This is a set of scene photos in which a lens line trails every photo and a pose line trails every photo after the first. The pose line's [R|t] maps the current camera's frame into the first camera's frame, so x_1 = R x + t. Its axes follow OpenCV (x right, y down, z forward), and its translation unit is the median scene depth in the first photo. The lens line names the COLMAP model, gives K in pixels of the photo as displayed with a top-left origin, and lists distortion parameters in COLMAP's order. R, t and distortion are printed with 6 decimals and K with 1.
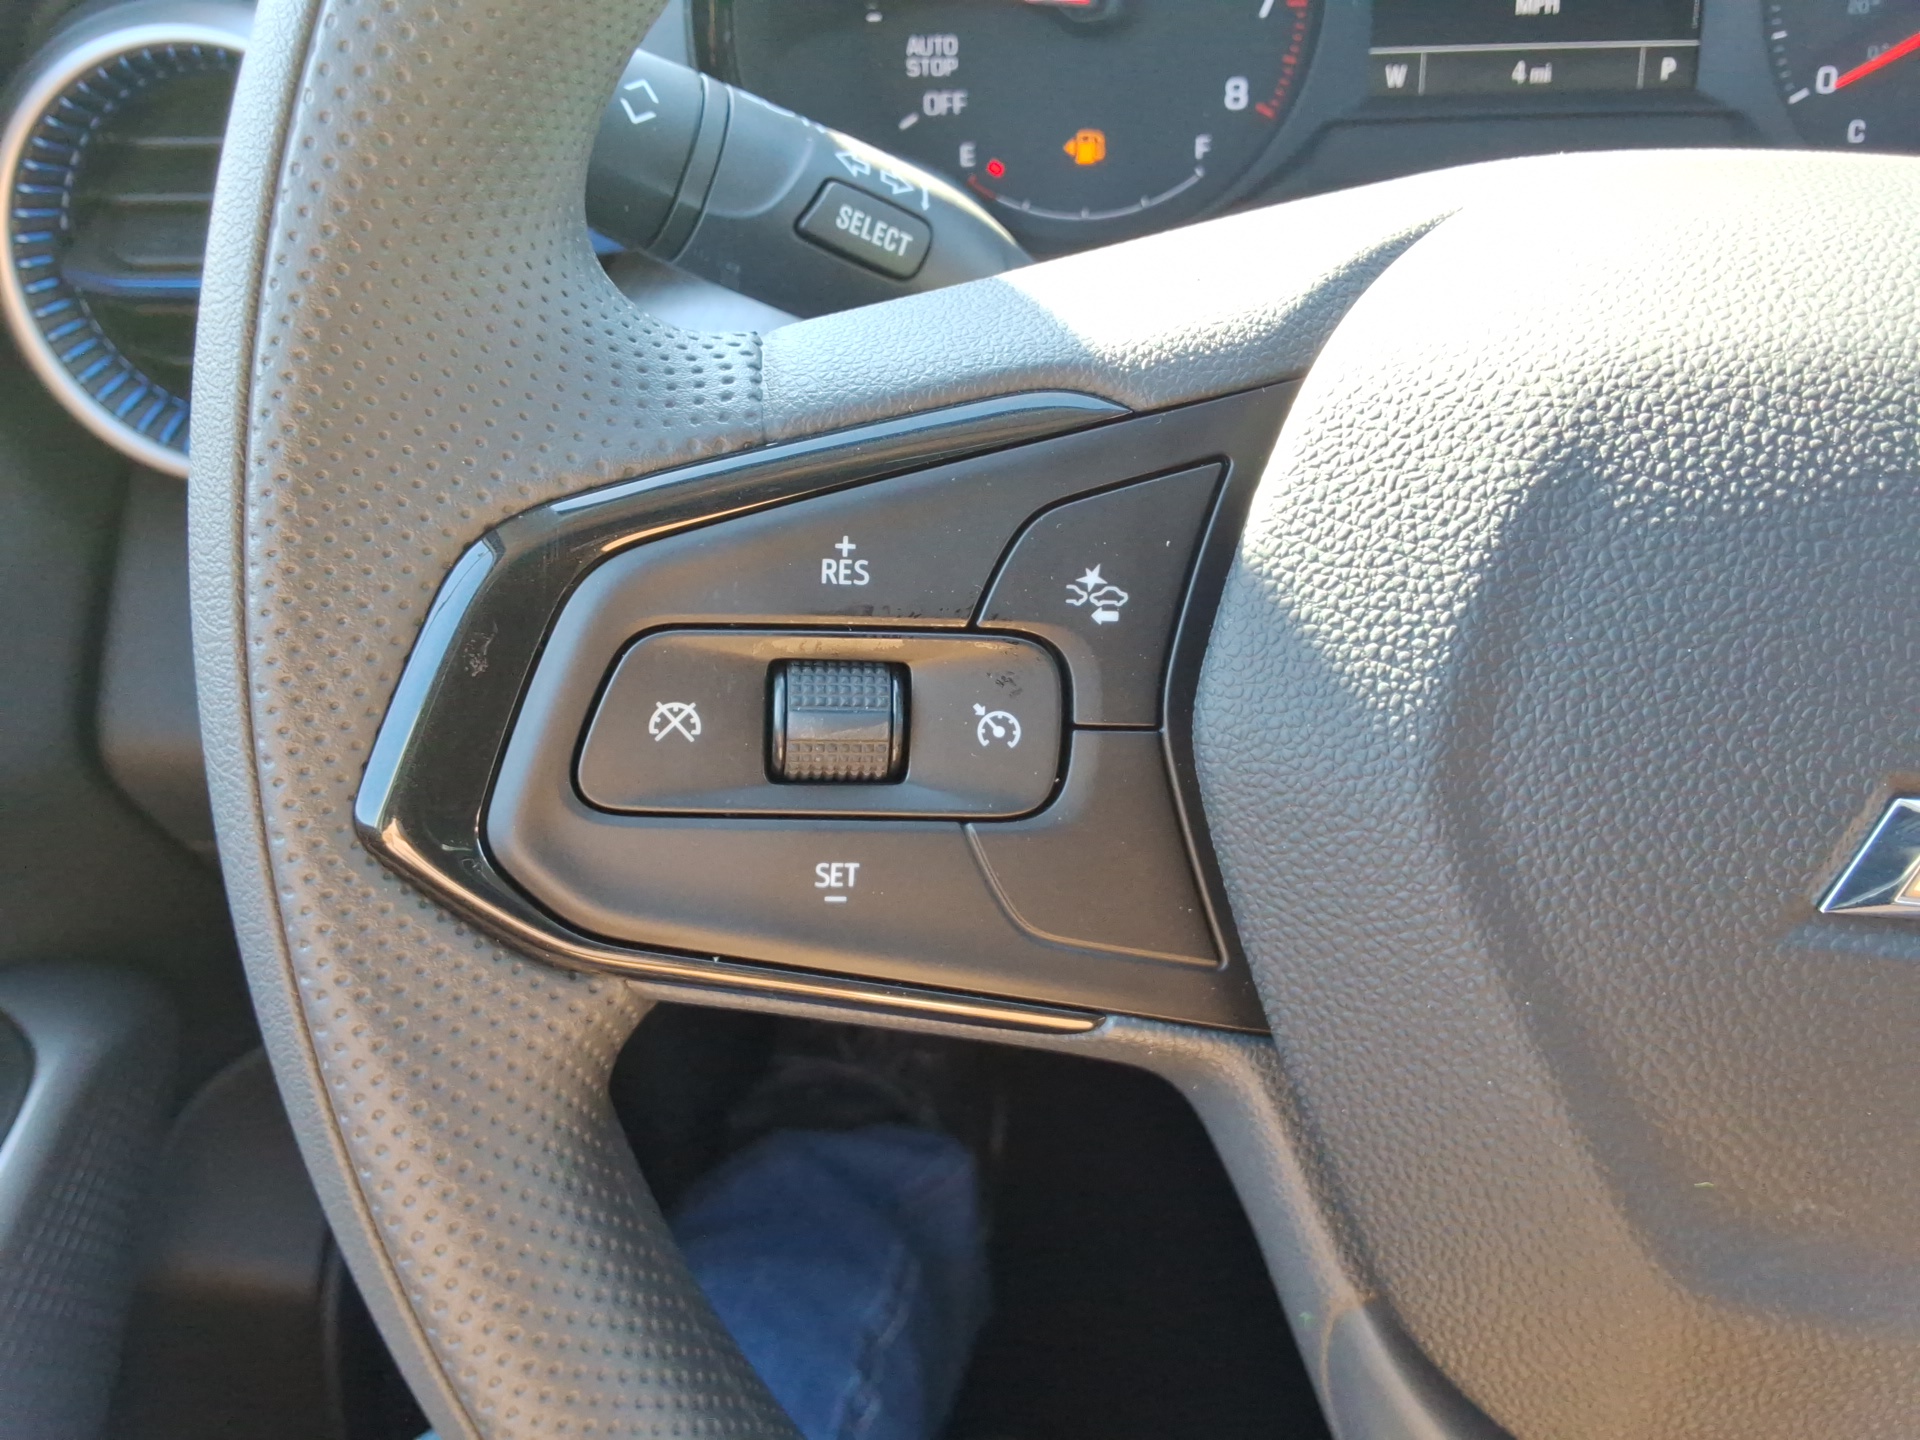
lens RADIAL K [[1554.5, 0, 974.9], [0, 1554.5, 686.4], [0, 0, 1]] dist [0.123528, -0.215134]
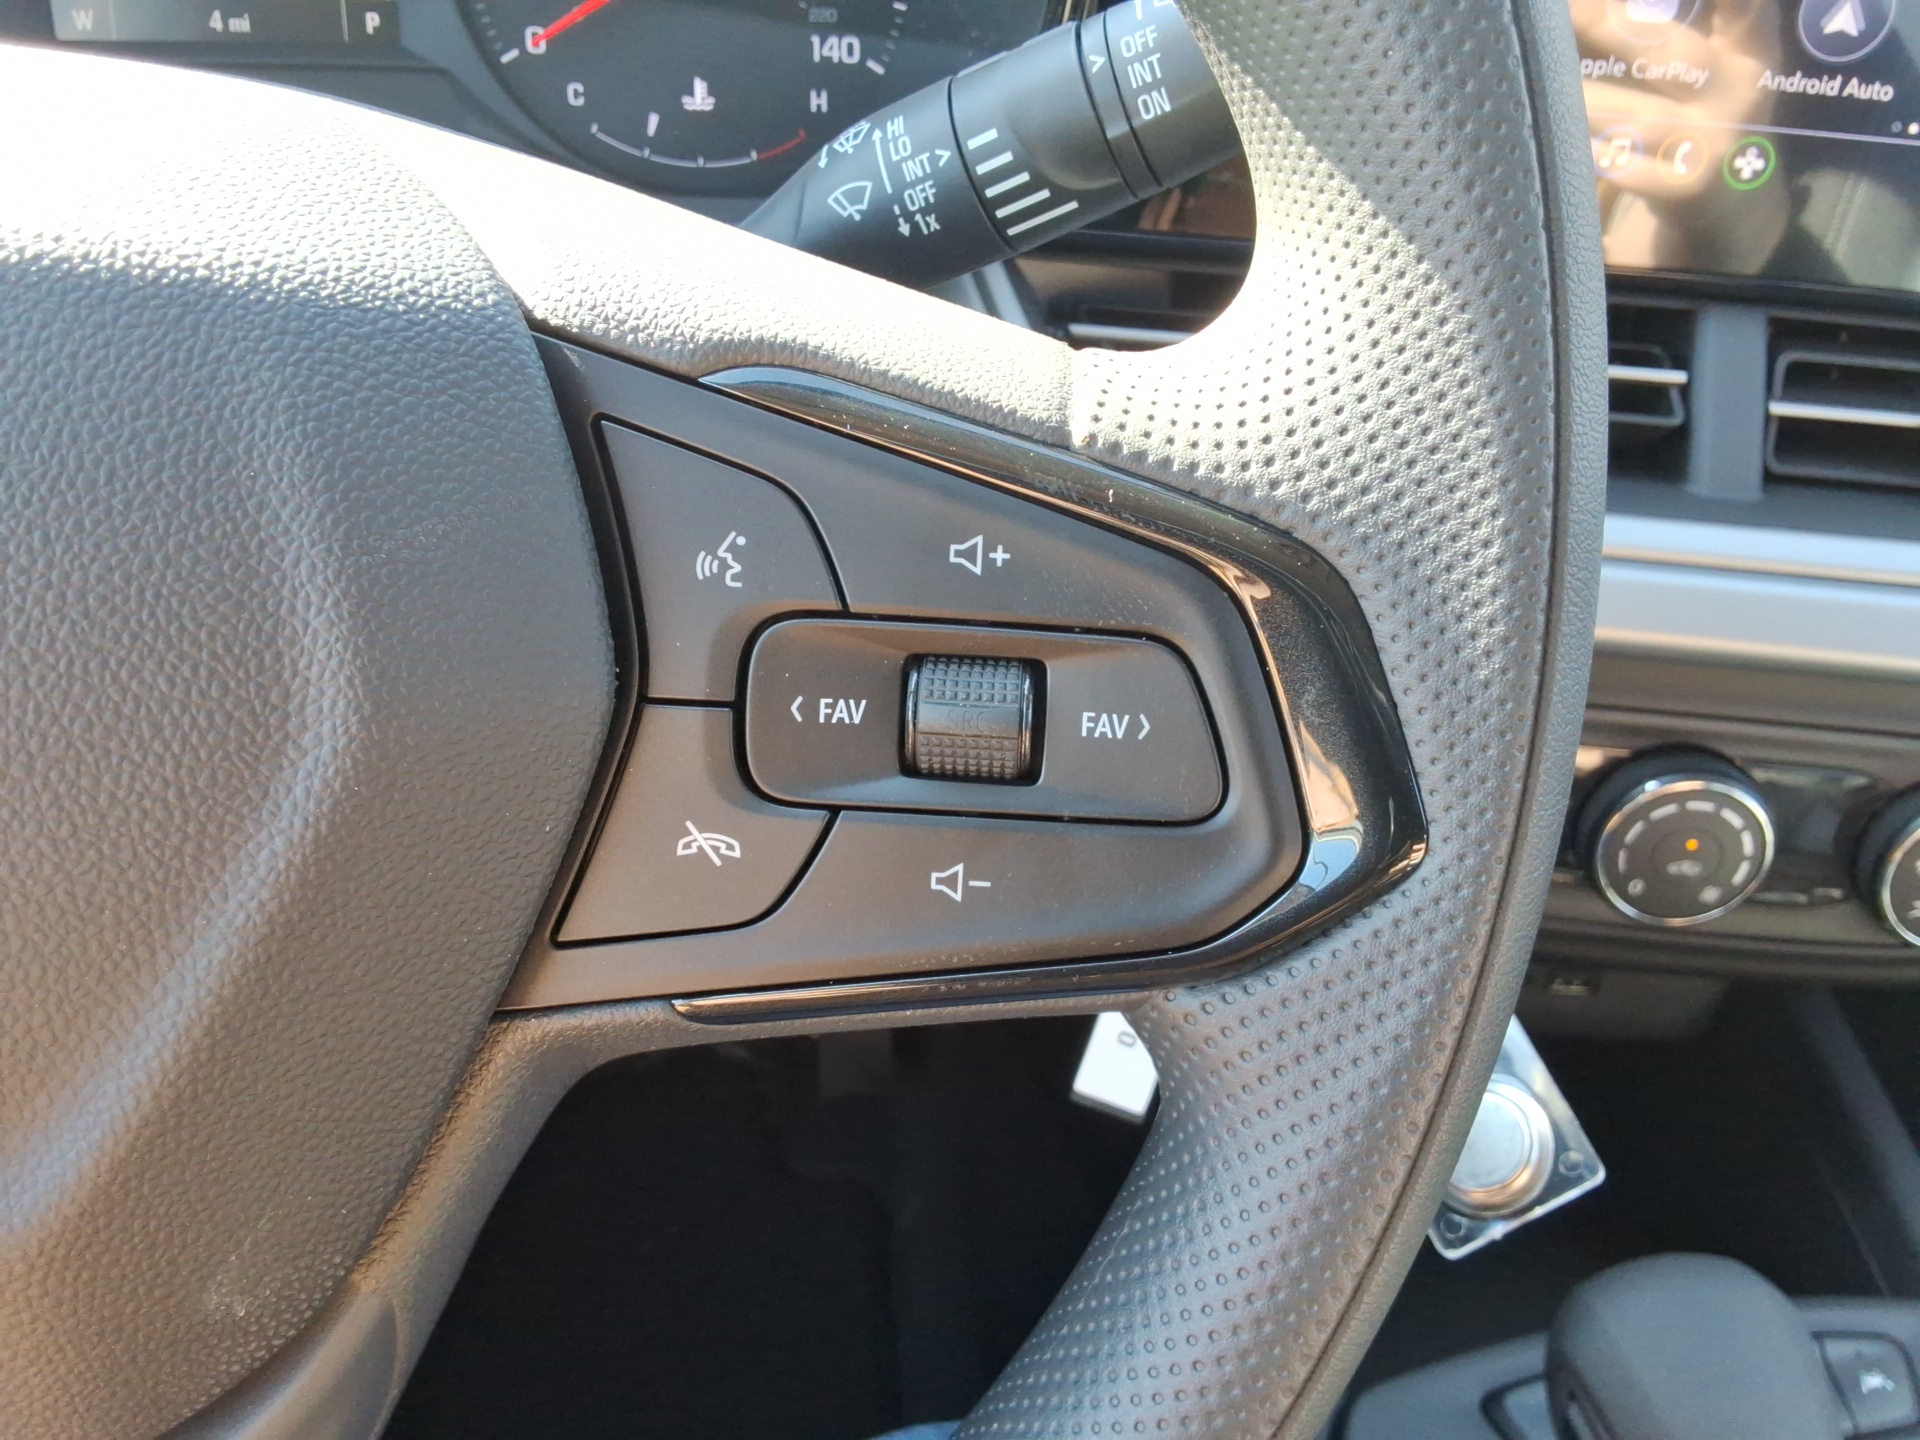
lens RADIAL K [[1543.9, 0, 960.0], [0, 1543.9, 720.0], [0, 0, 1]] dist [0.073567, -0.101037]
pose [[0.971349, -0.046011, 0.233161, 1.057375], [0.045822, 0.998930, 0.006229, 0.106565], [-0.233198, 0.004633, 0.972418, -0.064718]]
